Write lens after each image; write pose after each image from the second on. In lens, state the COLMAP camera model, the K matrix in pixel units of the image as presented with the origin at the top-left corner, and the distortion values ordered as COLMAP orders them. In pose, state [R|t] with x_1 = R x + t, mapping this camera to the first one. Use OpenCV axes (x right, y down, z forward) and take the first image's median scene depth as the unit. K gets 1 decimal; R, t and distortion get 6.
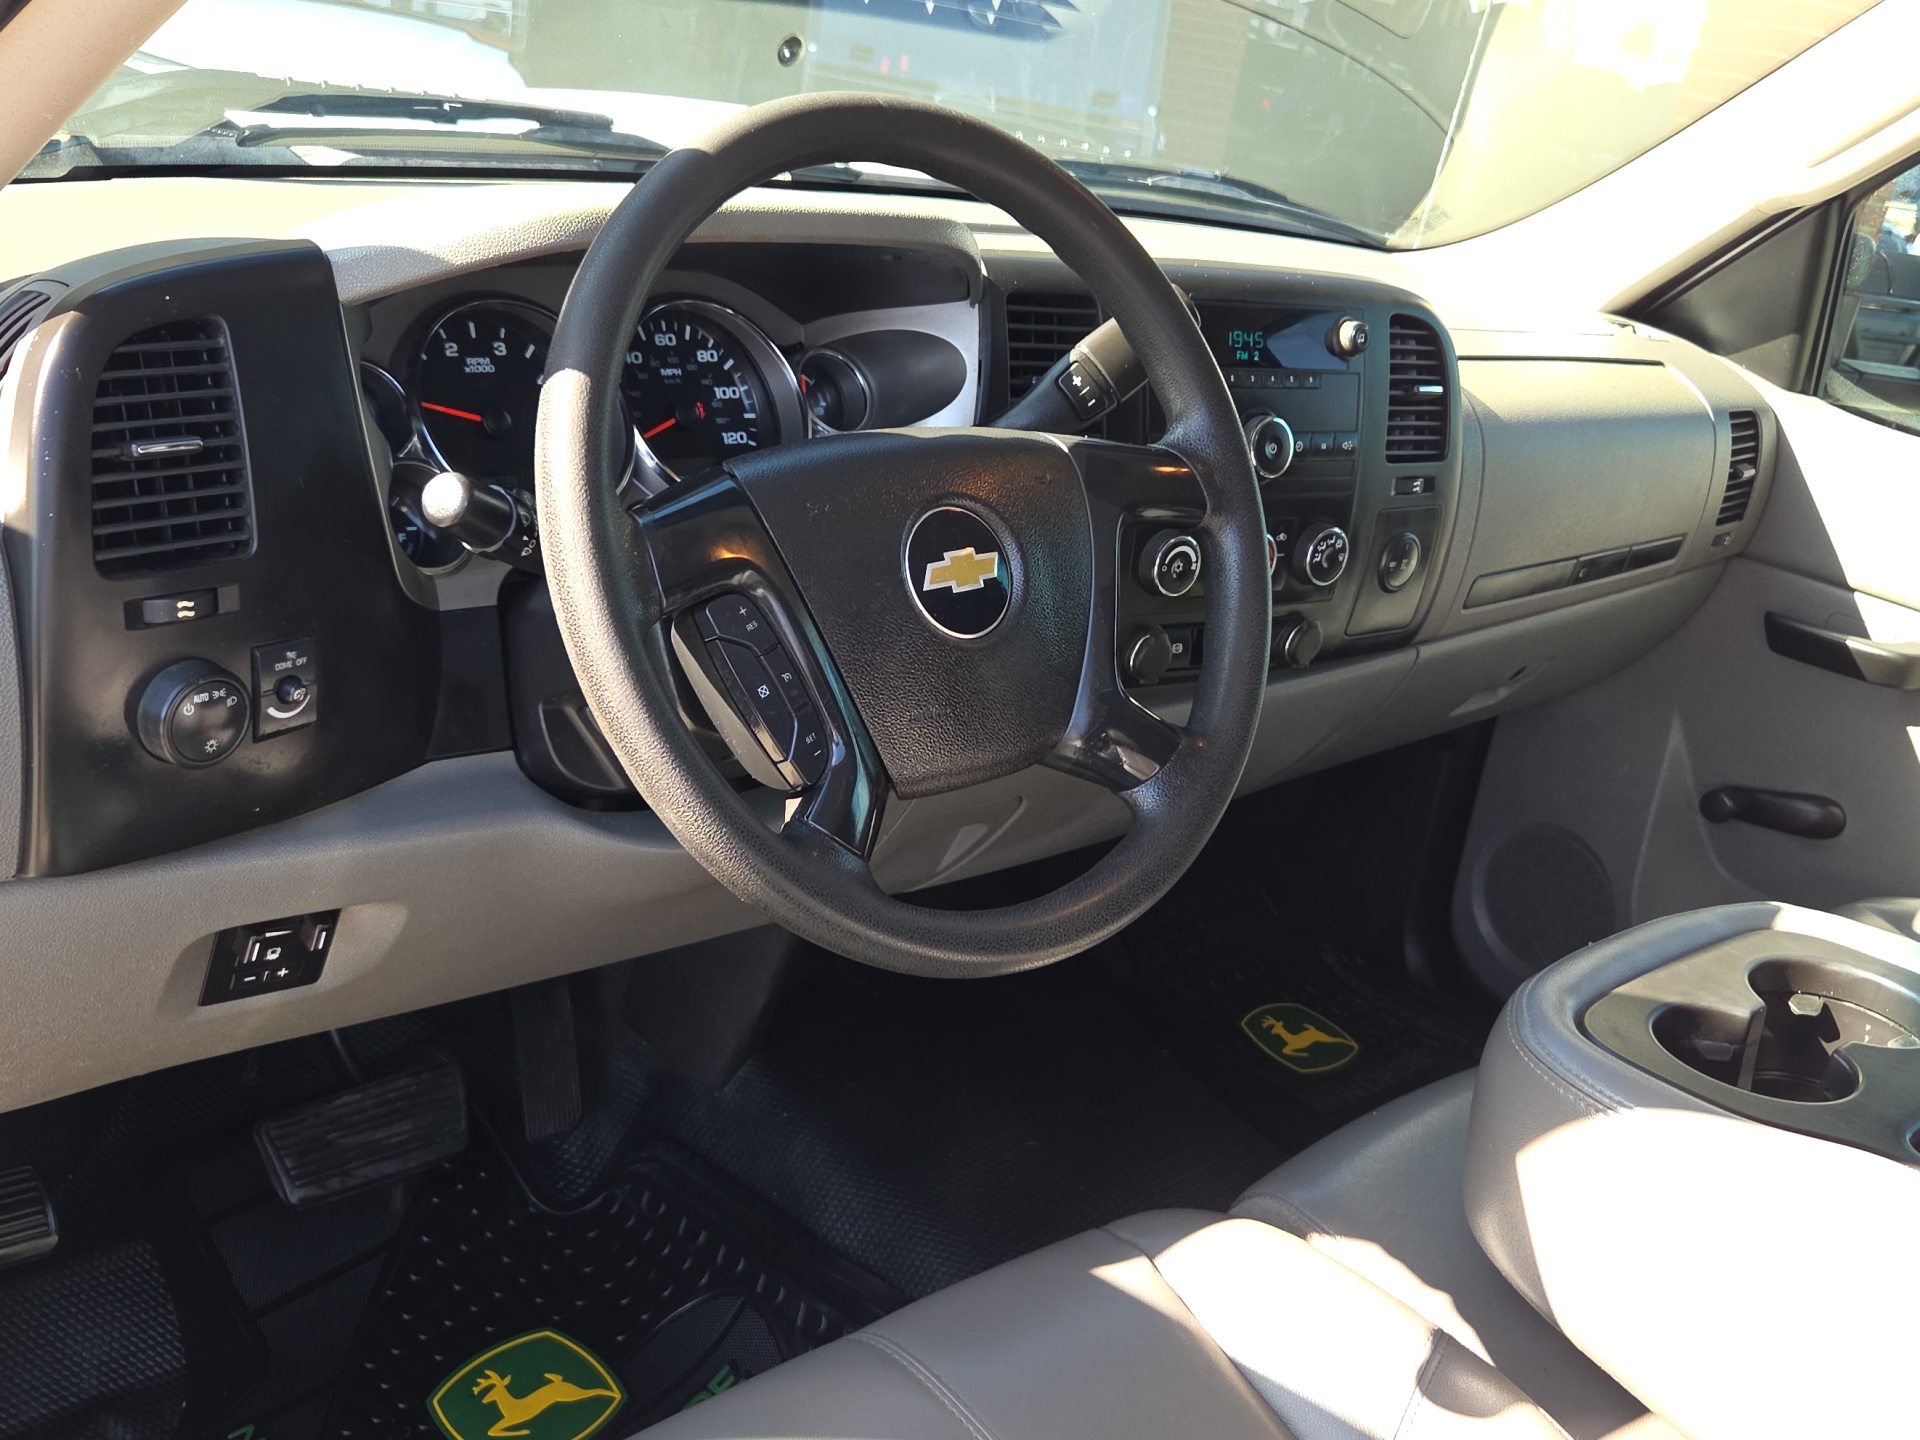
lens RADIAL K [[1931.6, 0, 962.2], [0, 1931.6, 725.5], [0, 0, 1]] dist [0.056190, 0.000000]
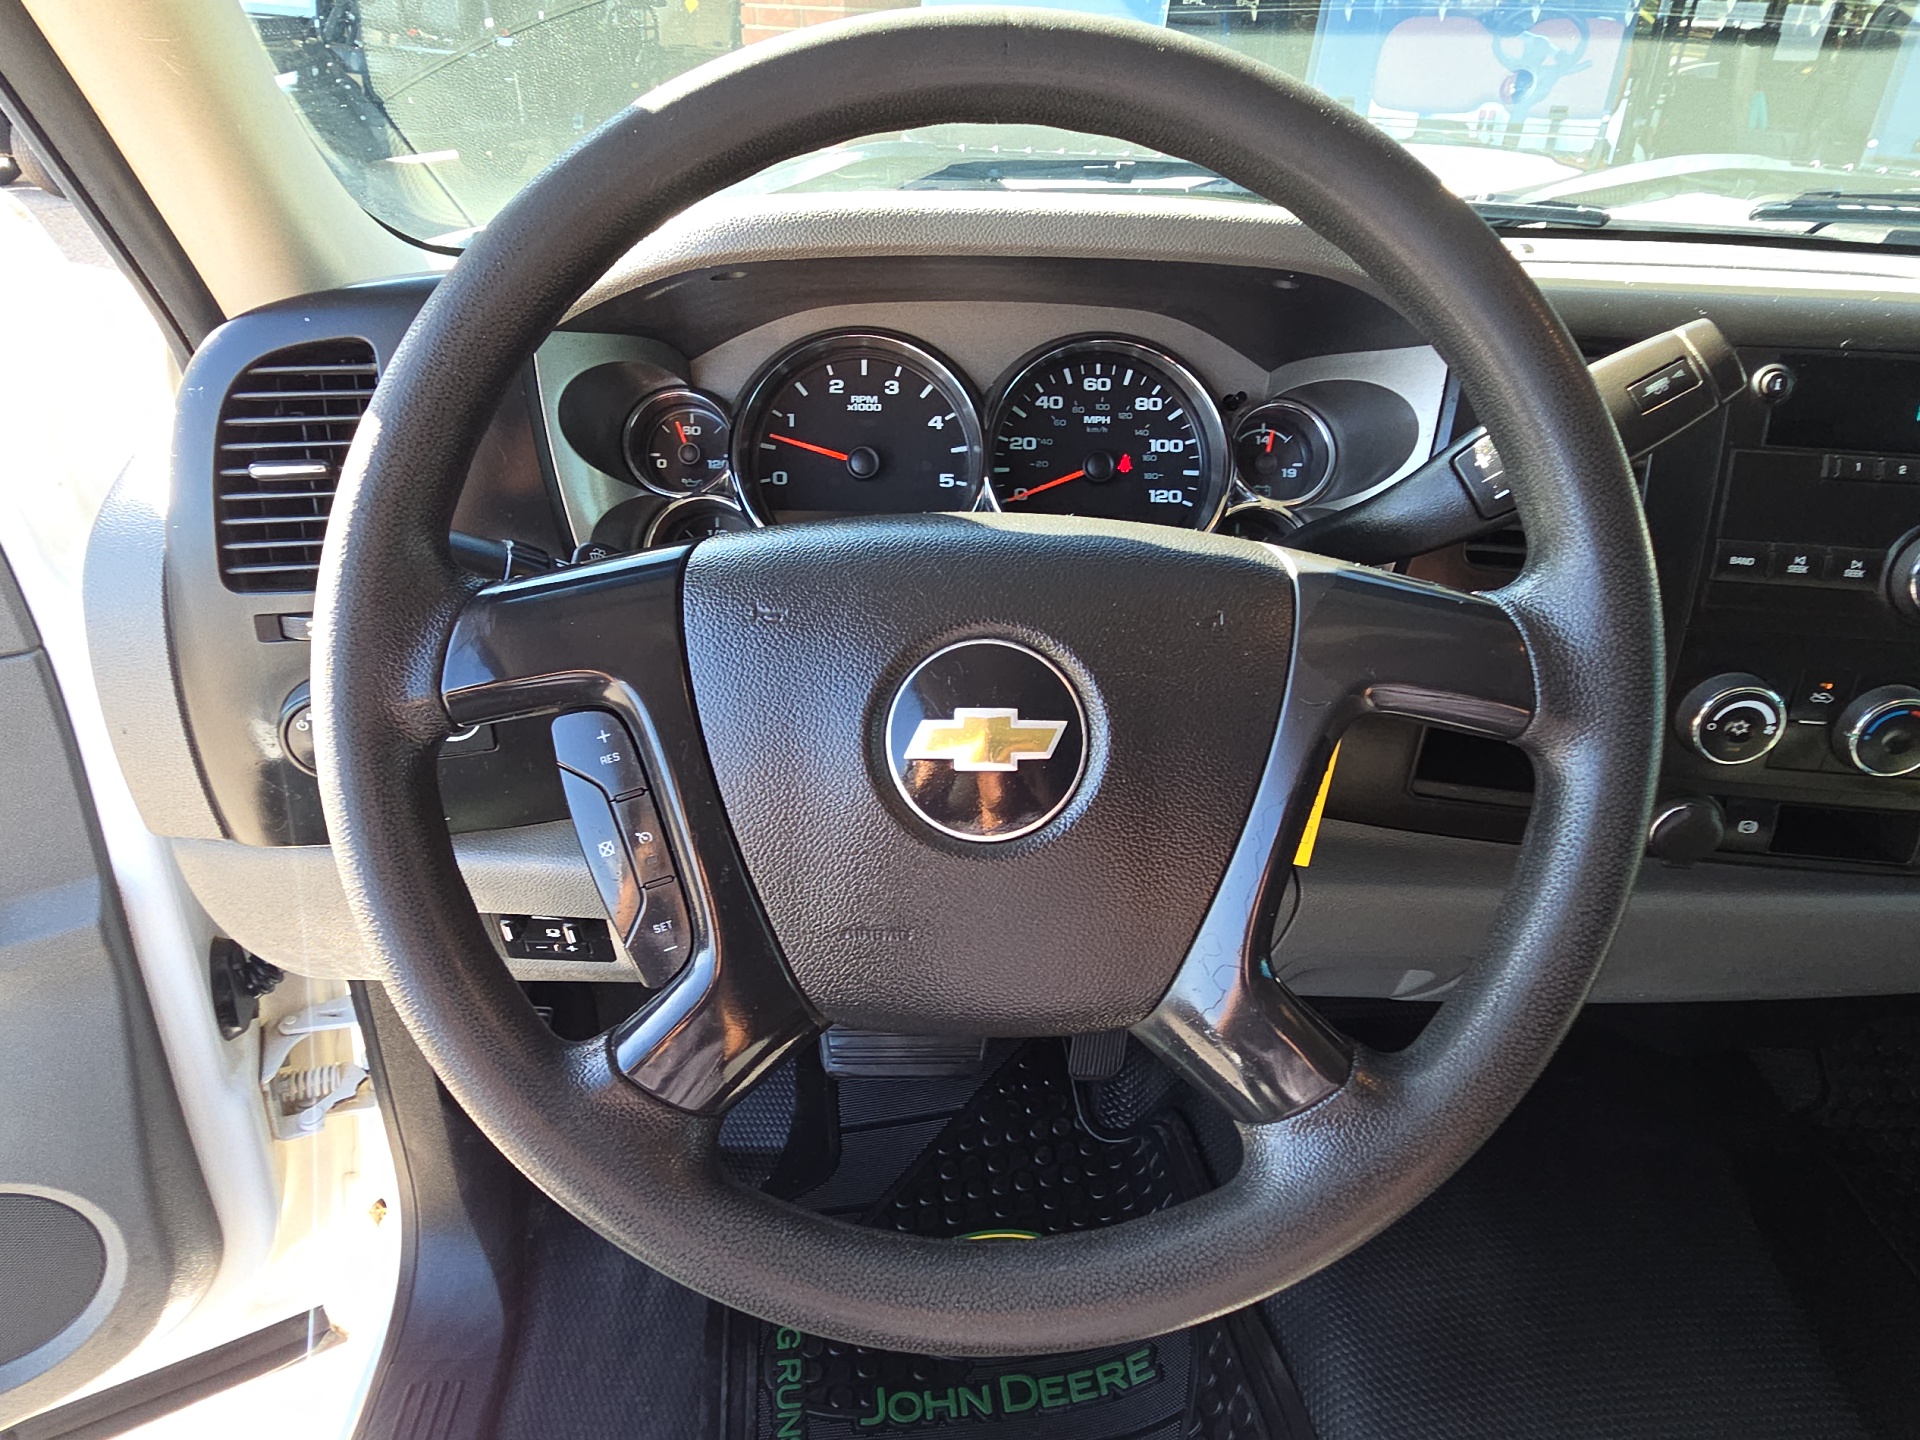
lens RADIAL K [[1224.0, 0, 963.5], [0, 1224.0, 724.4], [0, 0, 1]] dist [0.005431, -0.002399]
pose [[0.758506, 0.204012, -0.618908, 0.191960], [-0.159058, 0.978967, 0.127765, -0.105016], [0.631956, 0.001532, 0.775002, 0.509126]]
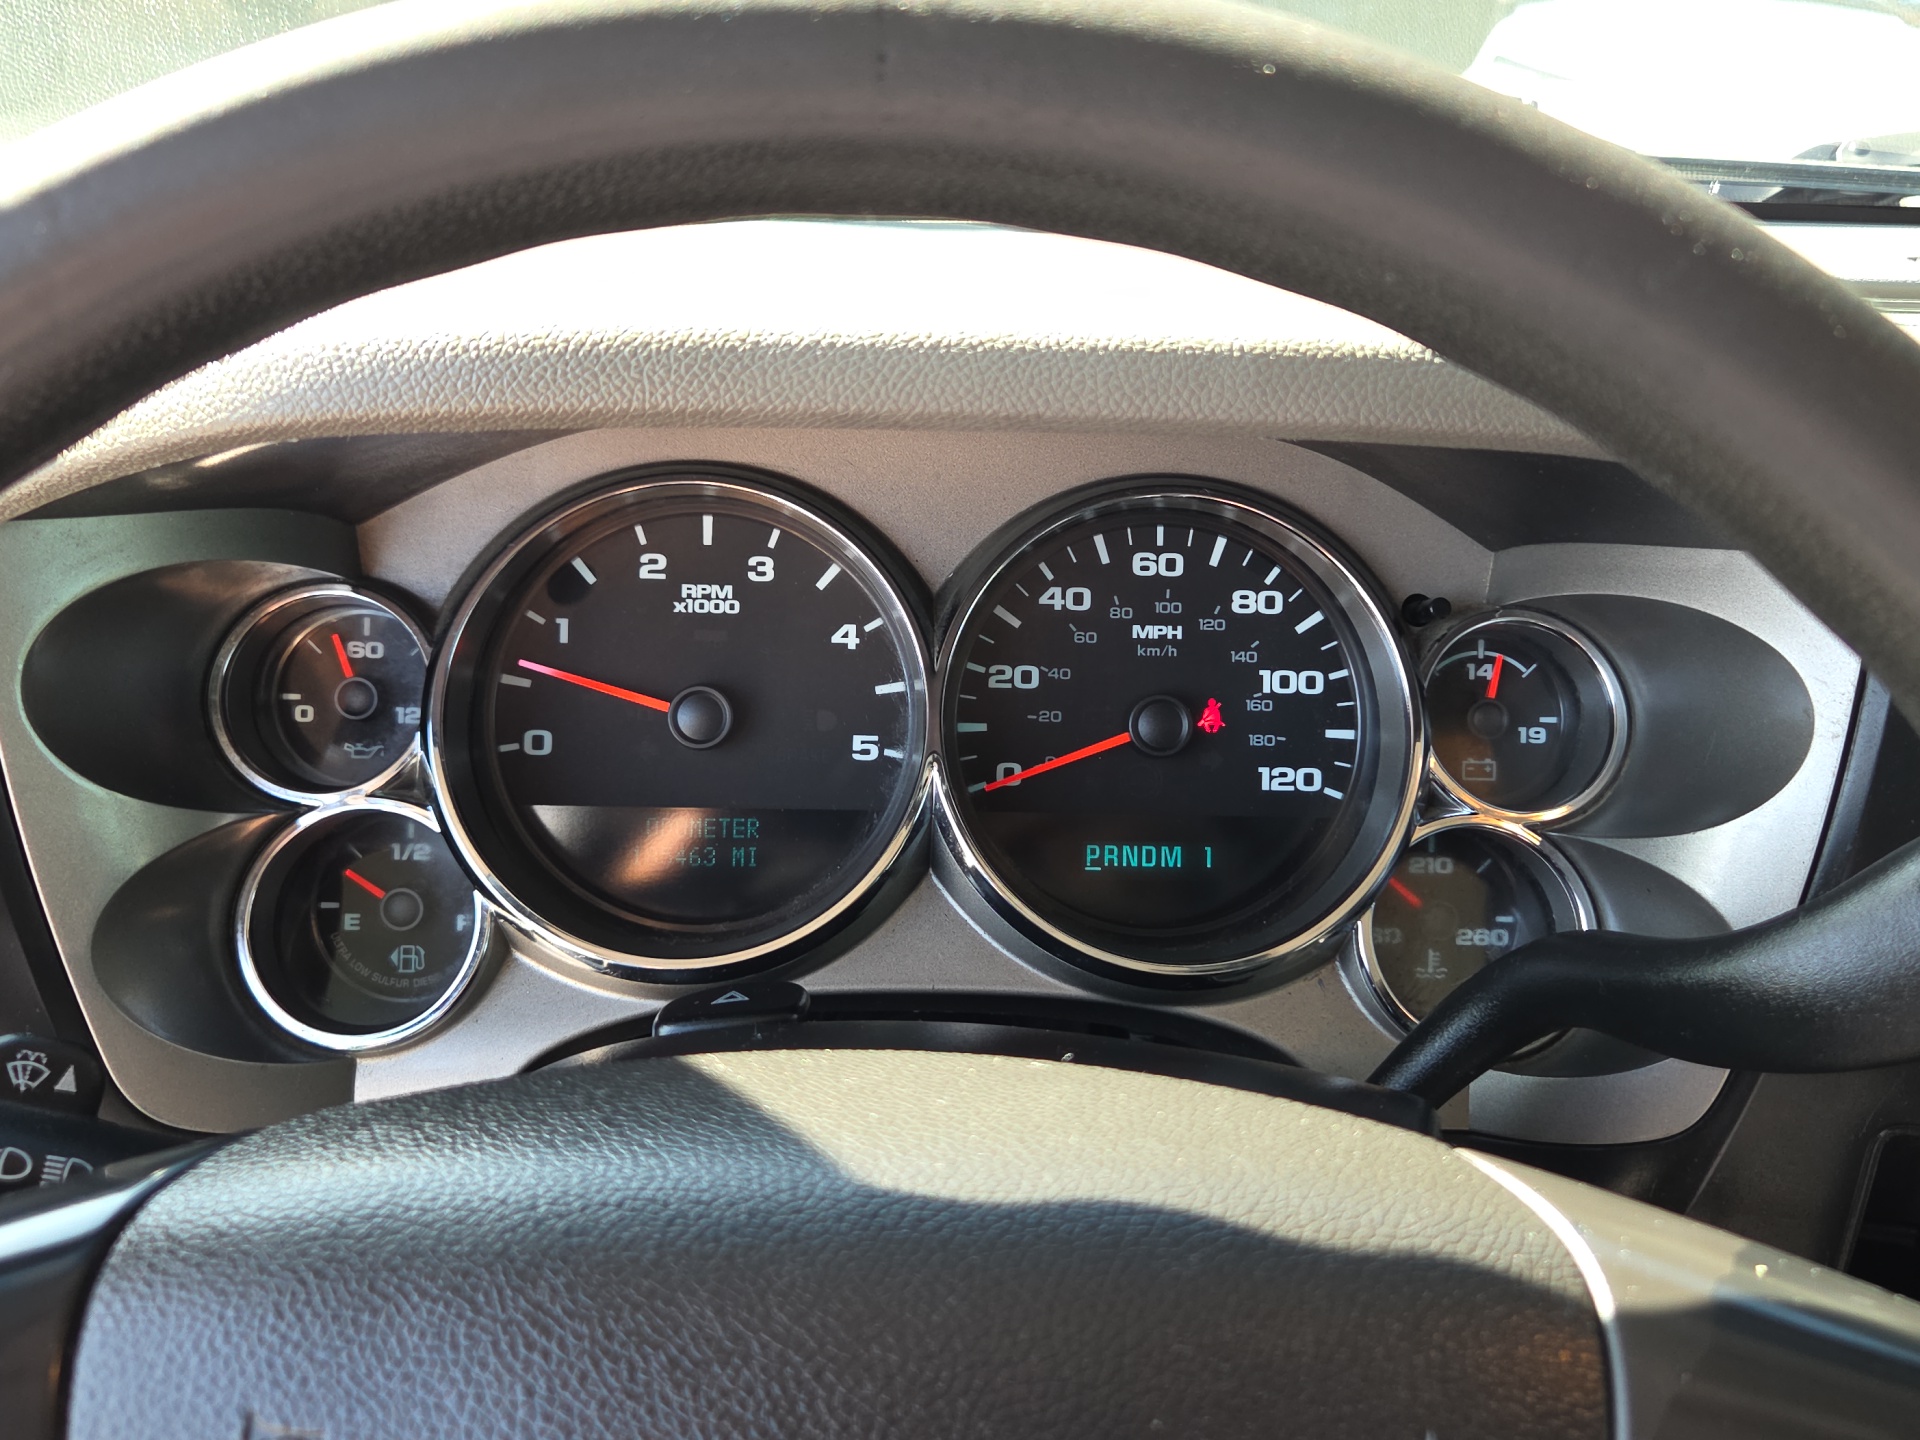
lens RADIAL K [[1864.5, 0, 959.5], [0, 1864.5, 705.5], [0, 0, 1]] dist [0.063679, 0.000000]
pose [[0.753167, 0.162460, -0.637453, 0.109085], [-0.171121, 0.984050, 0.048610, -0.178850], [0.635183, 0.072470, 0.768954, 0.617586]]
